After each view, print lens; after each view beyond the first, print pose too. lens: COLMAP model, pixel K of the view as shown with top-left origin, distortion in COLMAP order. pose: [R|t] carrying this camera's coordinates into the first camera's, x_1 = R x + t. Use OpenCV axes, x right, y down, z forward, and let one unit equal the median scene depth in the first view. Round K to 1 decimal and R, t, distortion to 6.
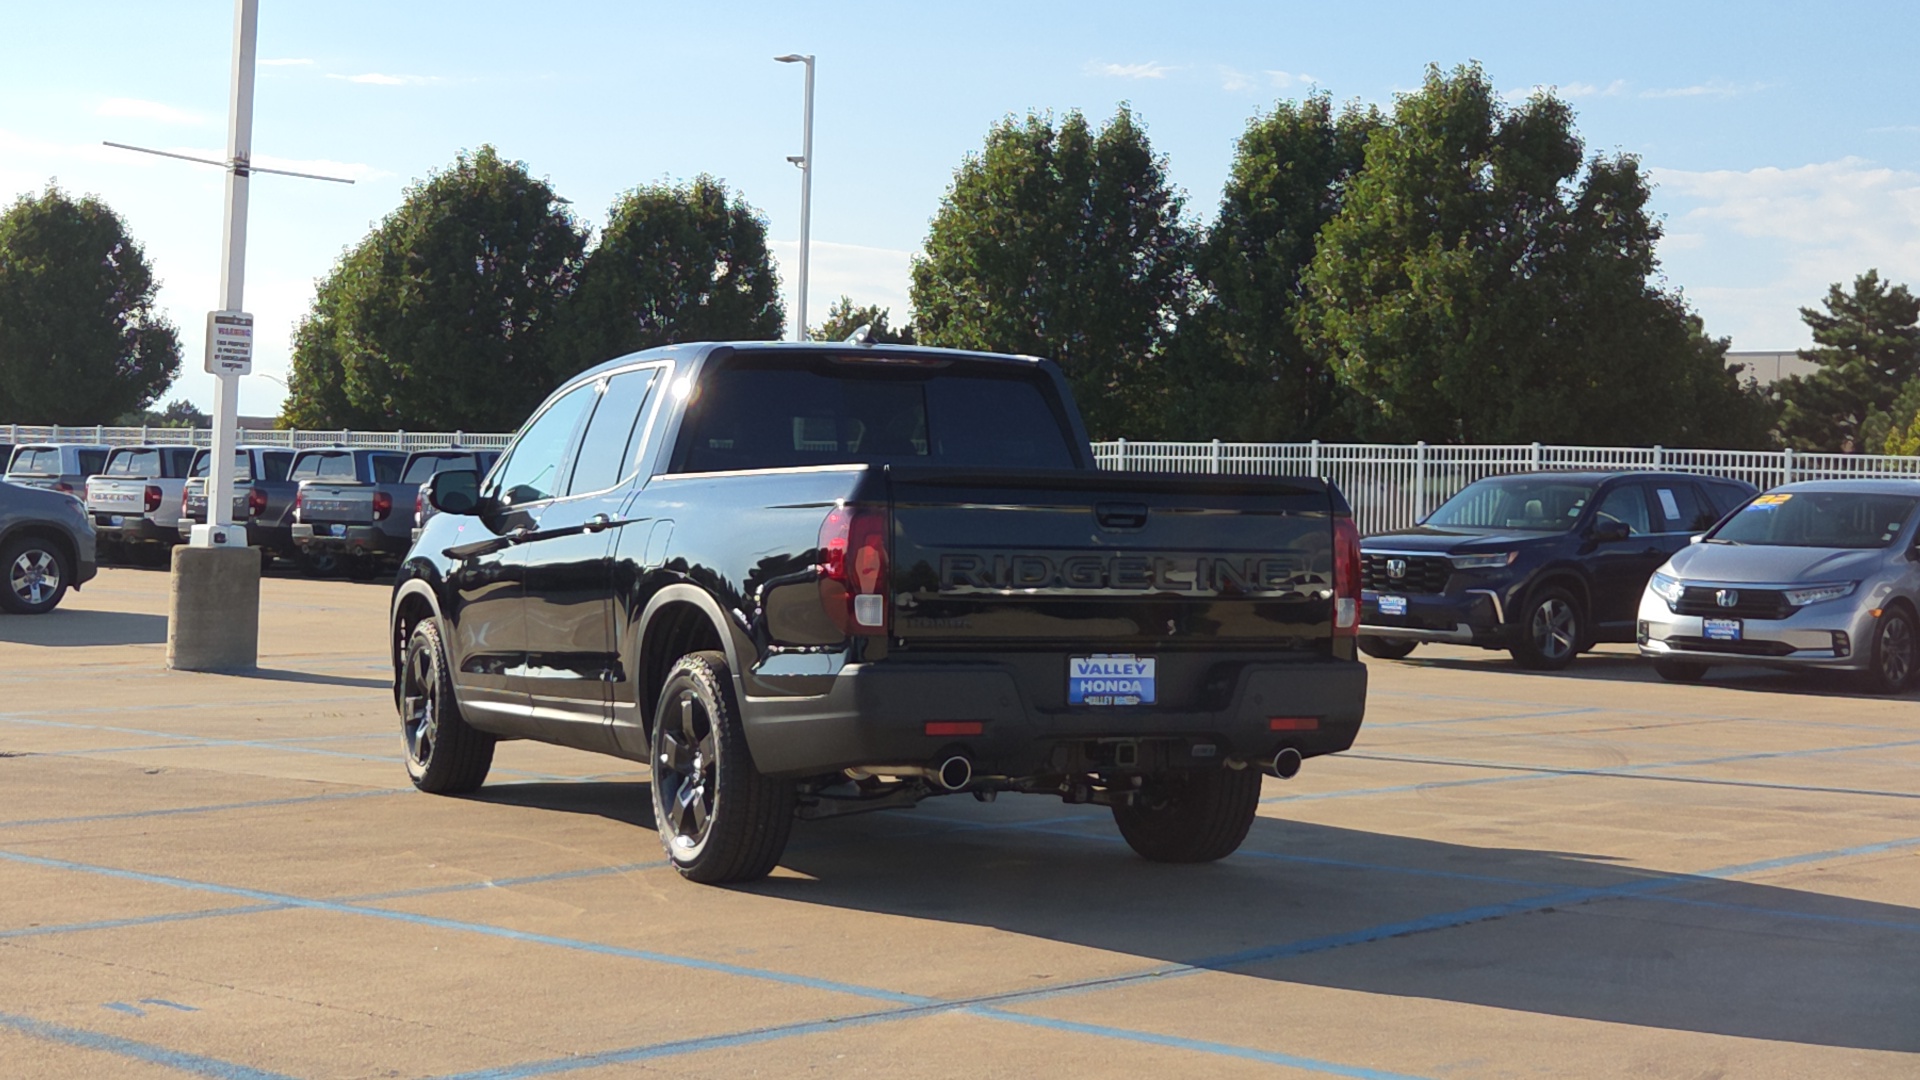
lens RADIAL K [[2920.6, 0, 956.5], [0, 2920.6, 535.3], [0, 0, 1]] dist [0.093279, 0.000000]
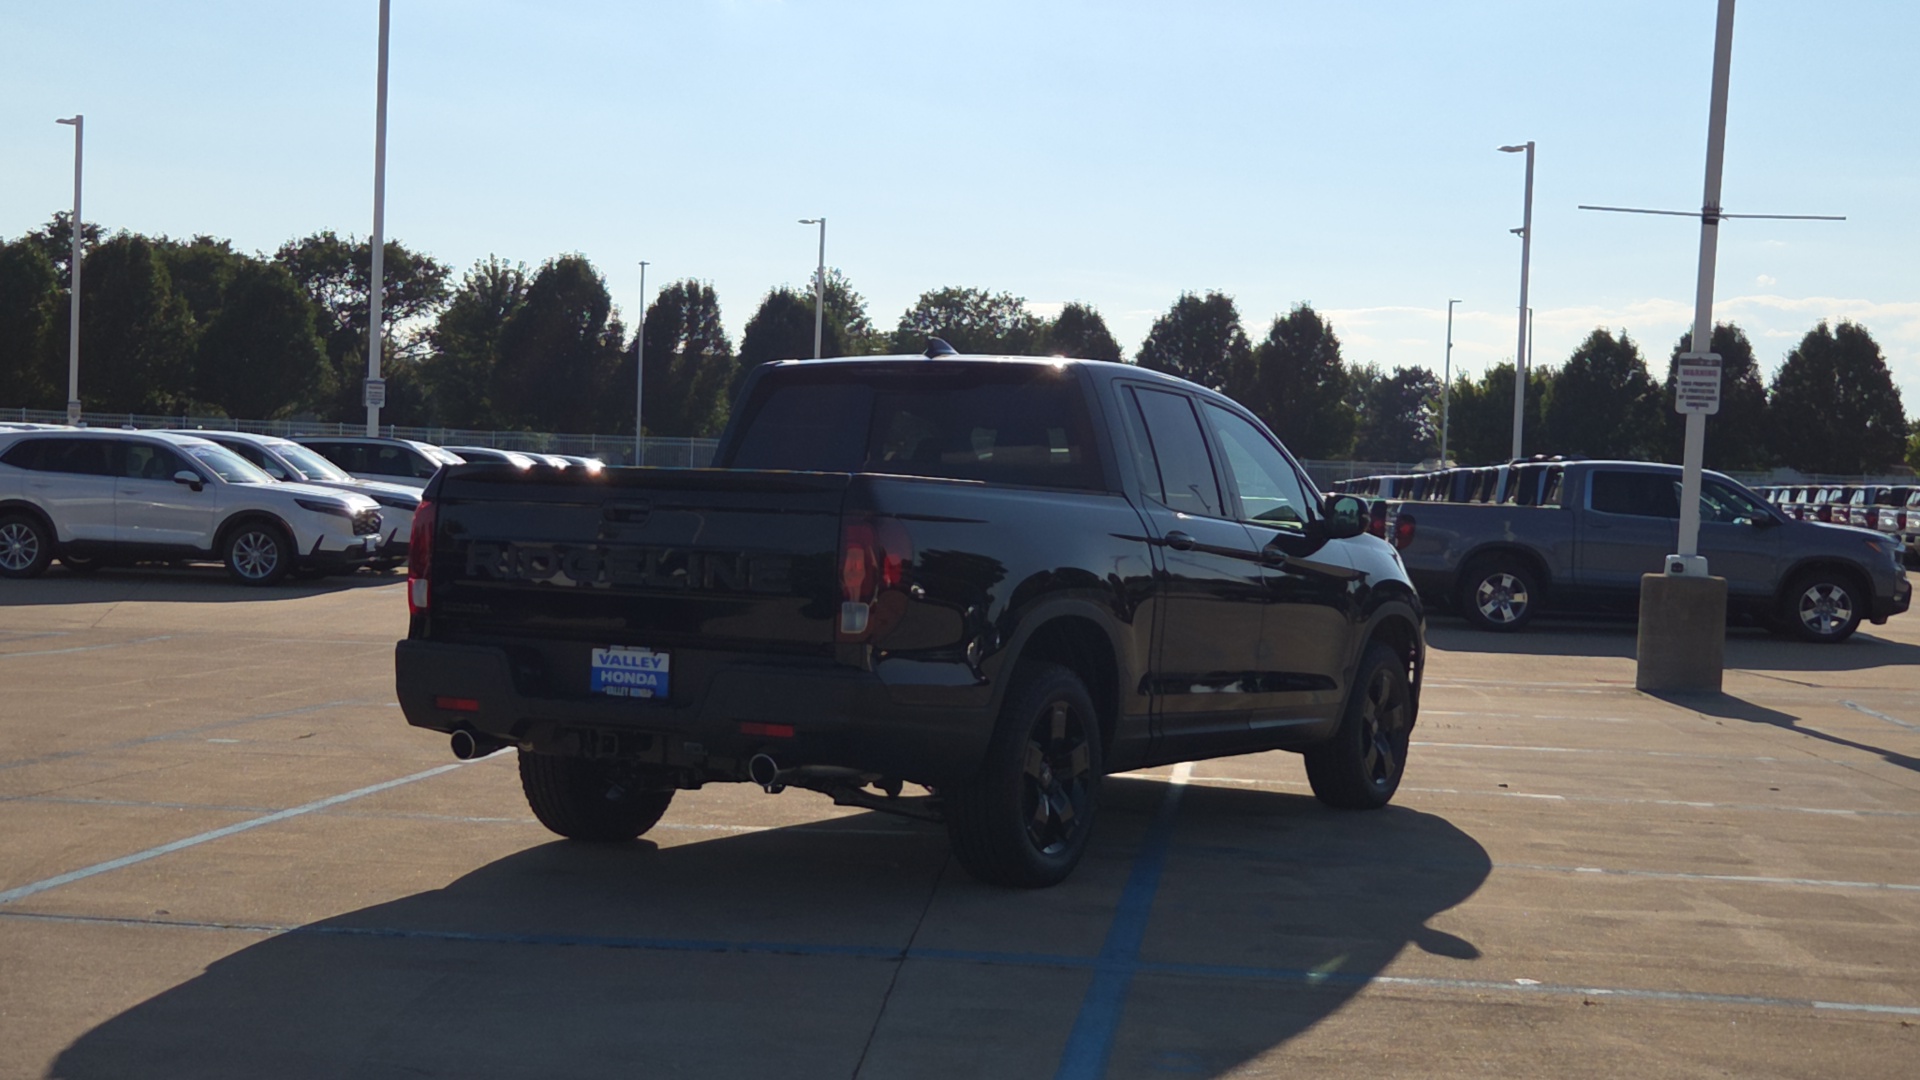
lens RADIAL K [[2603.7, 0, 955.7], [0, 2603.7, 540.0], [0, 0, 1]] dist [0.060033, 0.000000]
pose [[0.574276, 0.010086, -0.818600, 0.138621], [-0.024804, 0.999679, -0.005084, 0.000839], [0.818286, 0.023224, 0.574342, 0.091105]]
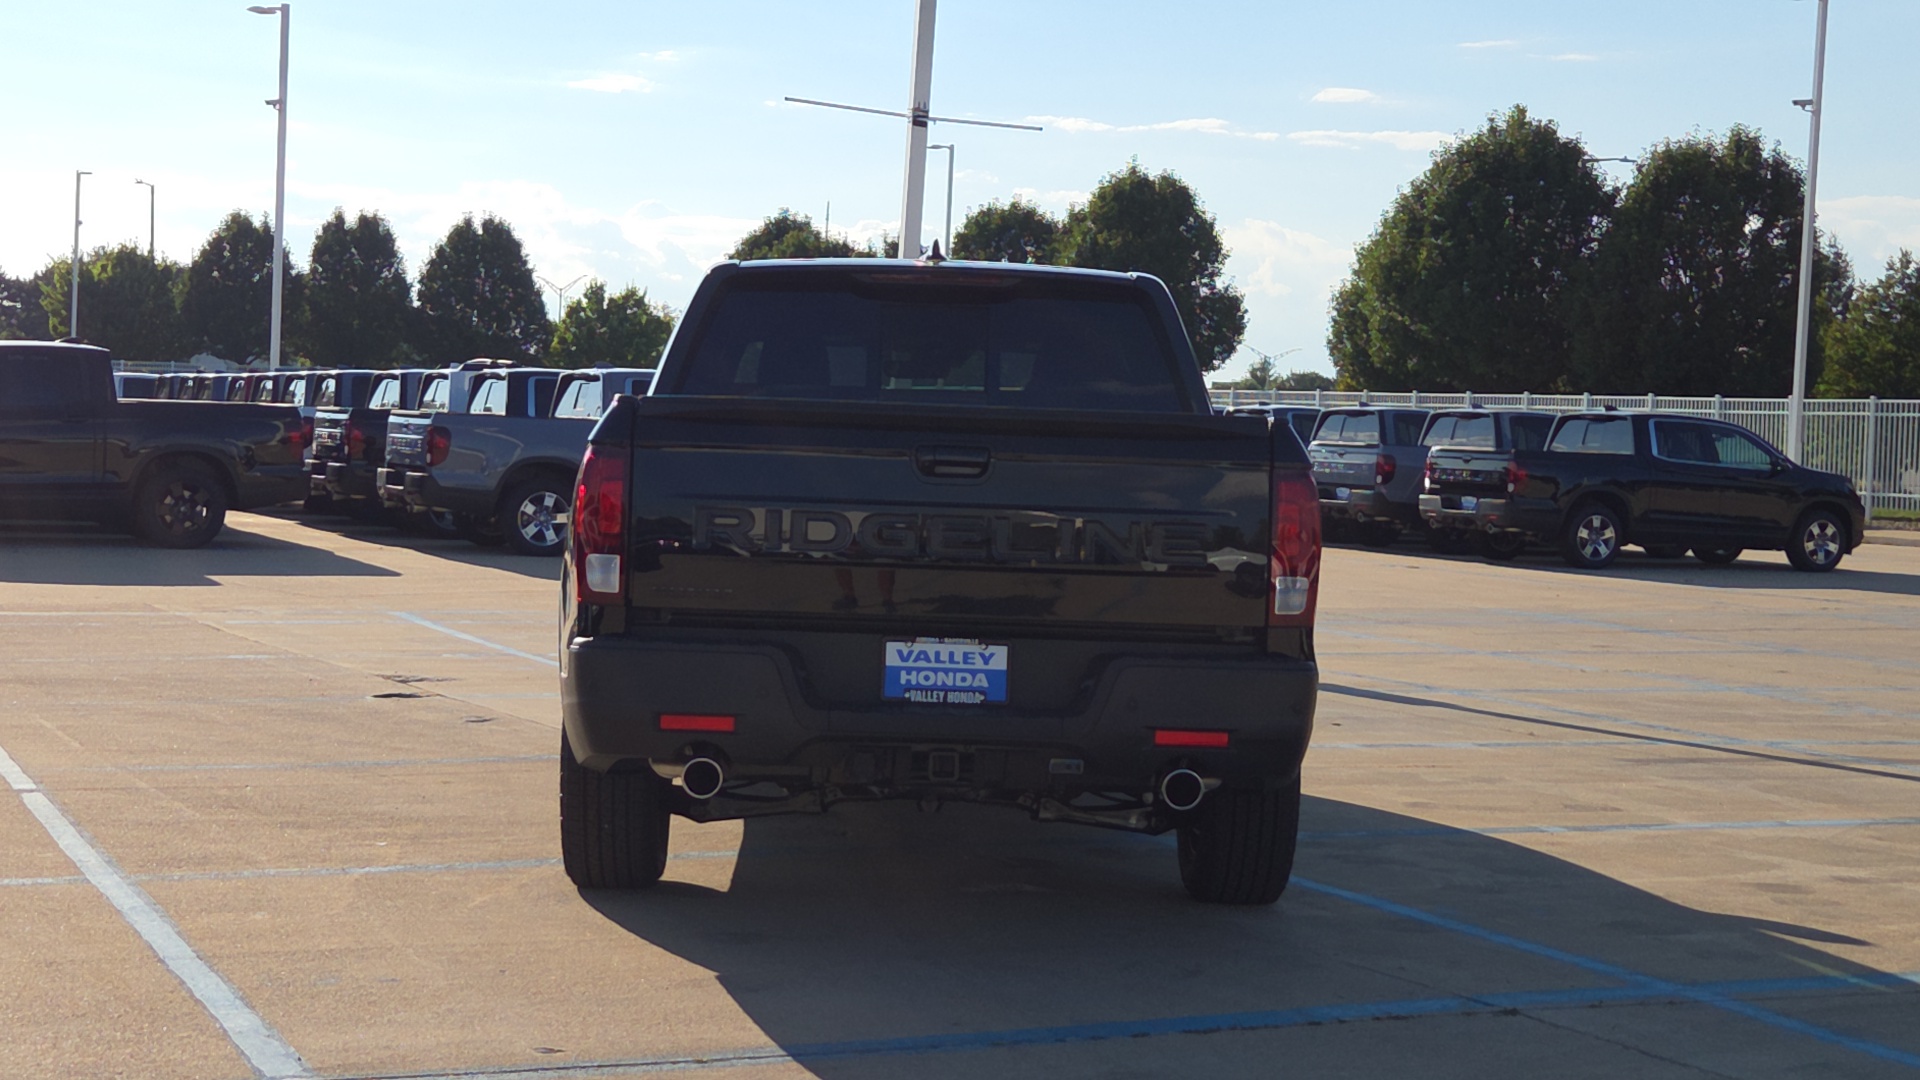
lens RADIAL K [[2787.9, 0, 967.7], [0, 2787.9, 547.8], [0, 0, 1]] dist [0.084525, 0.000000]
pose [[0.915294, 0.024674, -0.402030, 0.057770], [-0.017304, 0.999609, 0.021954, -0.000052], [0.402415, -0.013137, 0.915363, 0.050315]]
